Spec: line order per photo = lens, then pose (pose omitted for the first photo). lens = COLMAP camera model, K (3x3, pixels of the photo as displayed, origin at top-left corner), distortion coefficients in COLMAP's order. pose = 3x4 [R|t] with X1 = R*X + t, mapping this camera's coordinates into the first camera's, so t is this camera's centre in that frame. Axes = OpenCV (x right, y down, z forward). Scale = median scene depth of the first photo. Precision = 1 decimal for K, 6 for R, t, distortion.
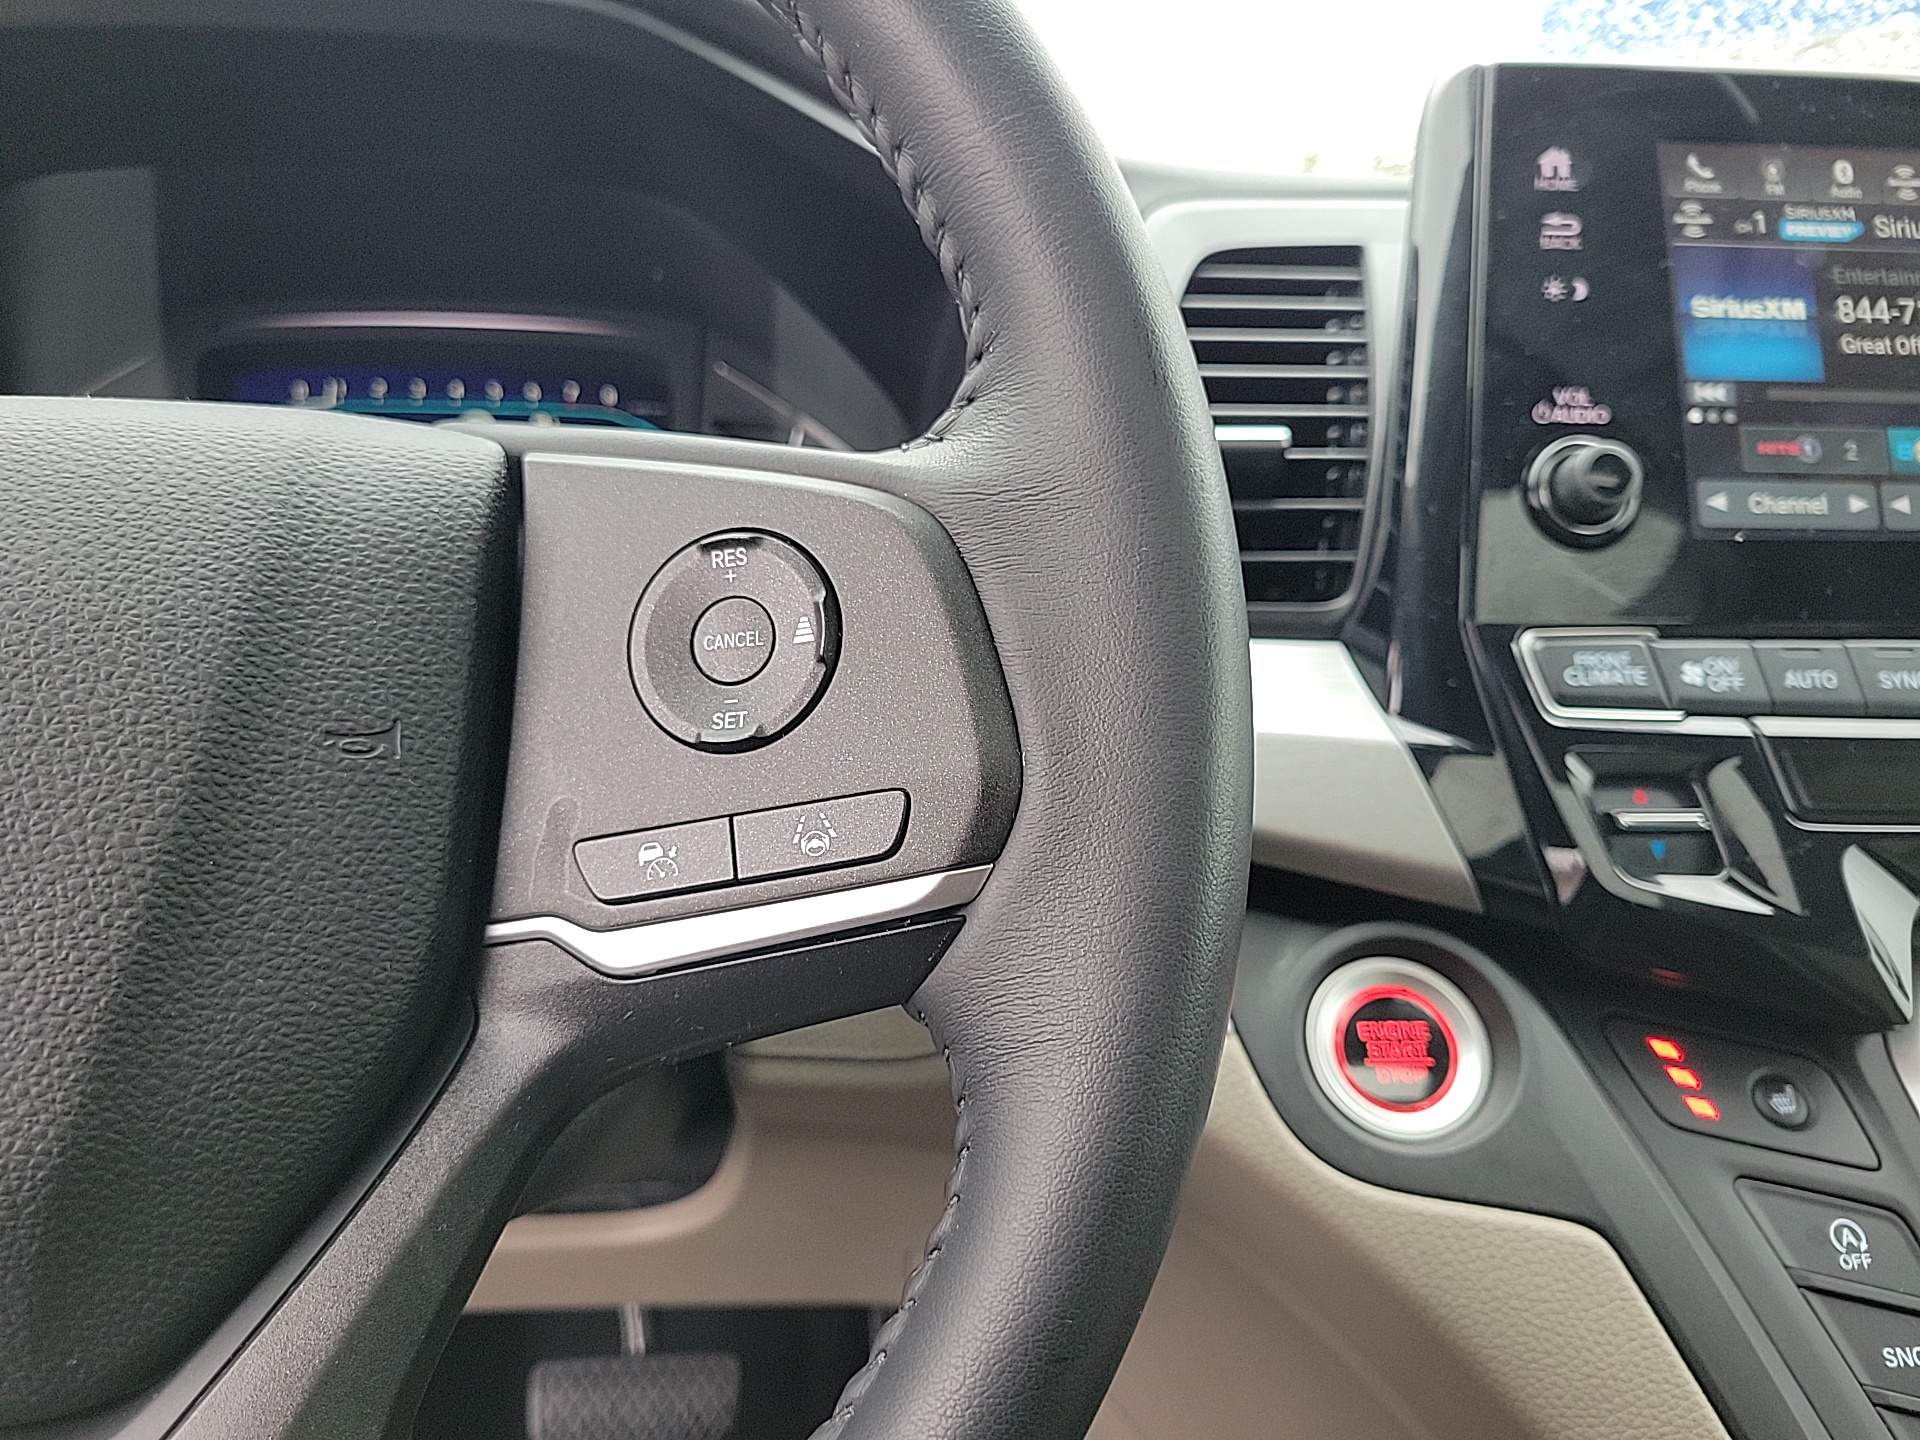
lens RADIAL K [[1472.1, 0, 960.0], [0, 1472.1, 720.0], [0, 0, 1]] dist [0.008244, -0.006361]
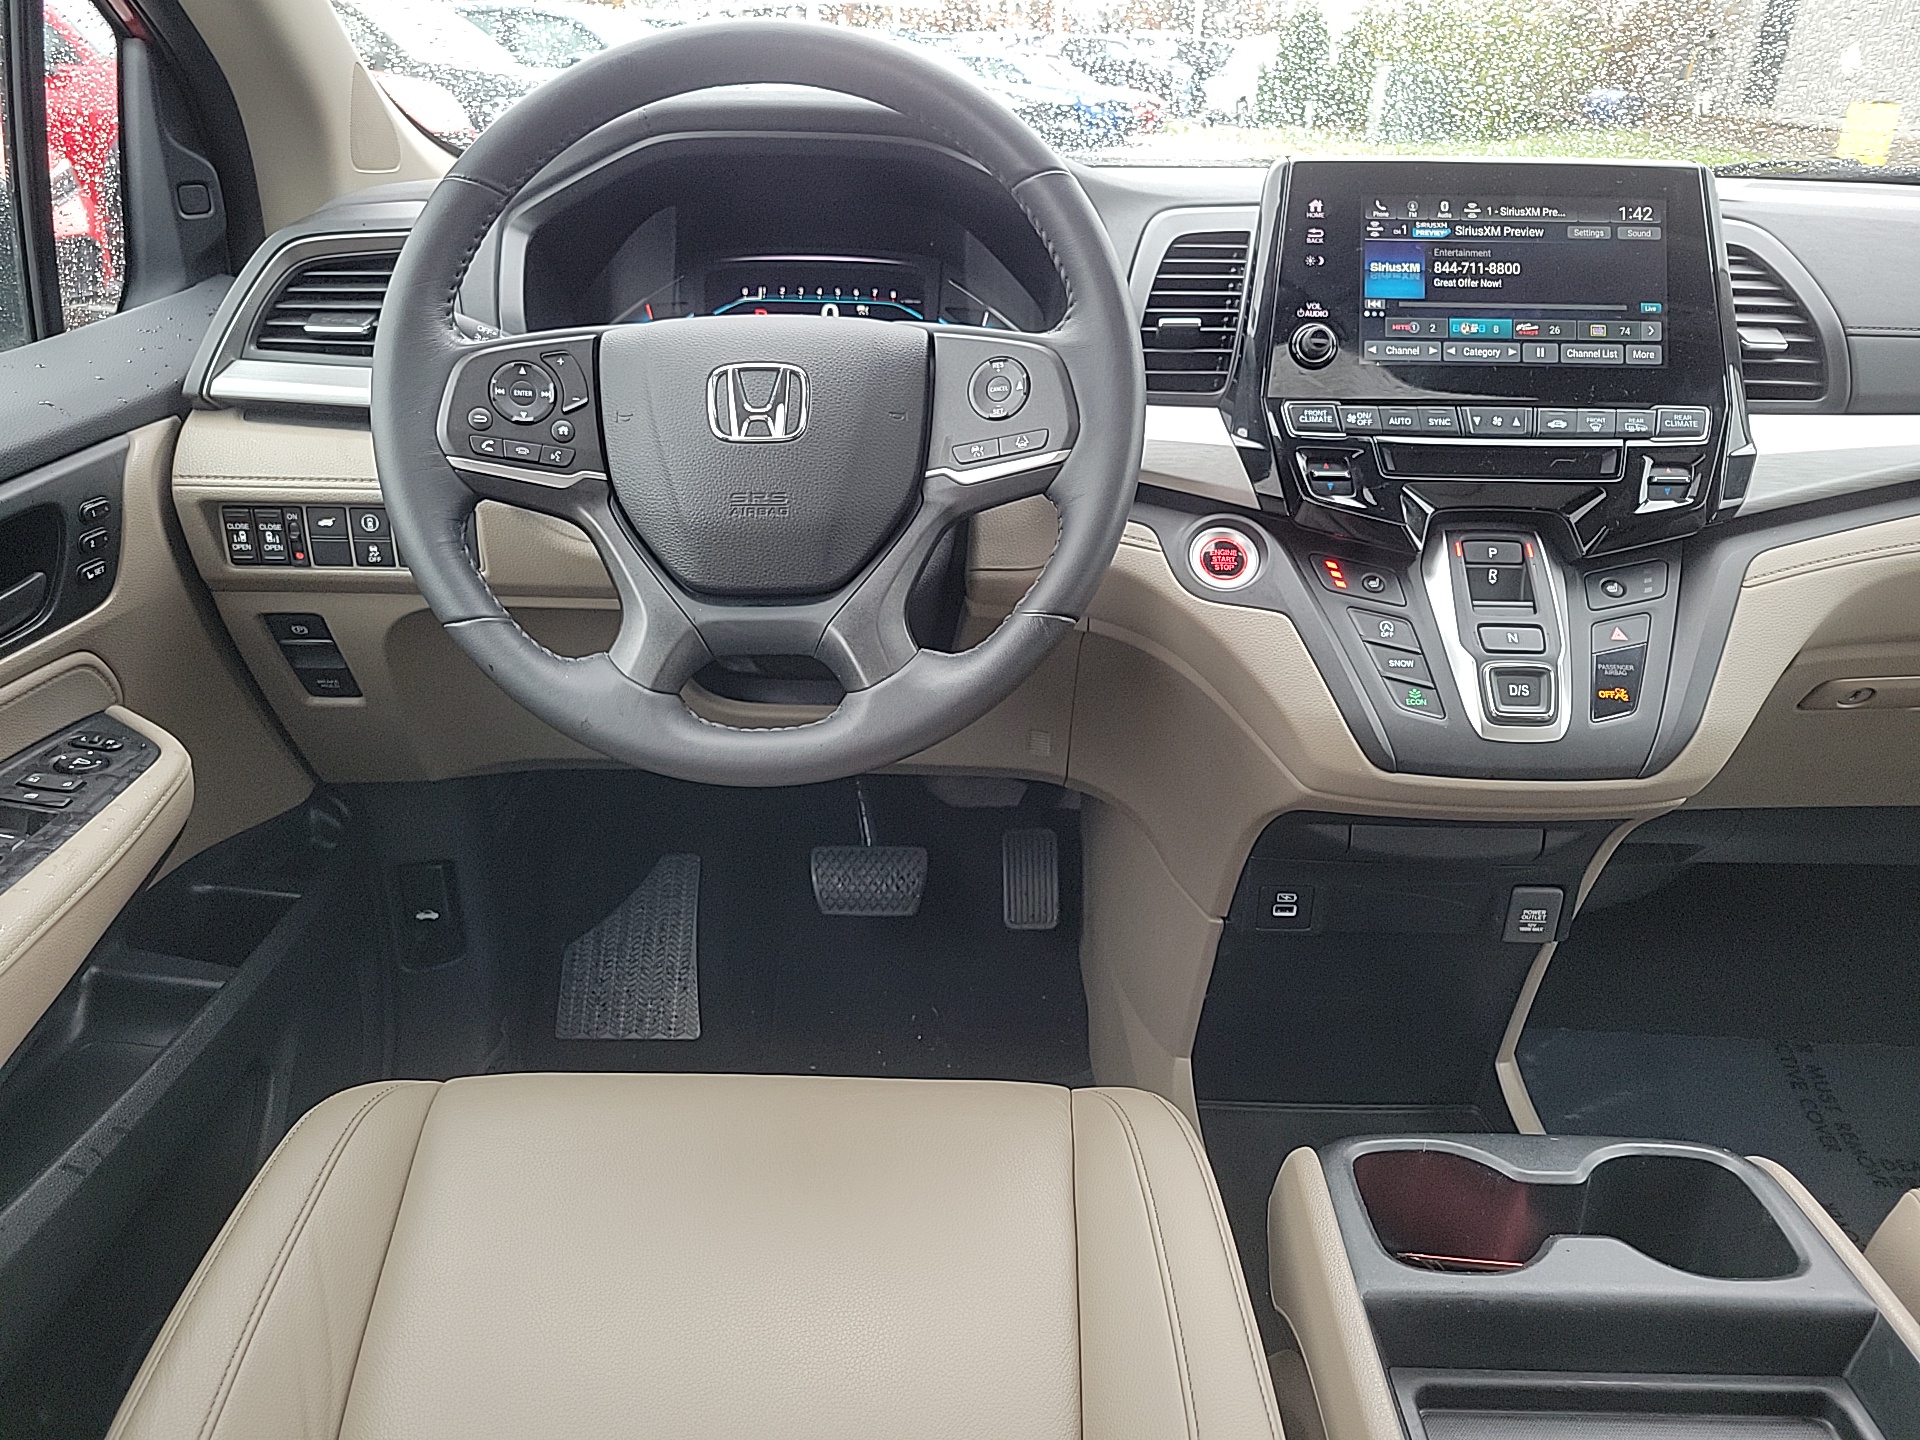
lens RADIAL K [[1443.3, 0, 938.6], [0, 1443.3, 717.0], [0, 0, 1]] dist [0.046961, -0.037165]
pose [[0.996408, 0.025403, -0.080787, 0.000536], [-0.017042, 0.994582, 0.102547, 0.235781], [0.082955, -0.100802, 0.991442, -1.591292]]
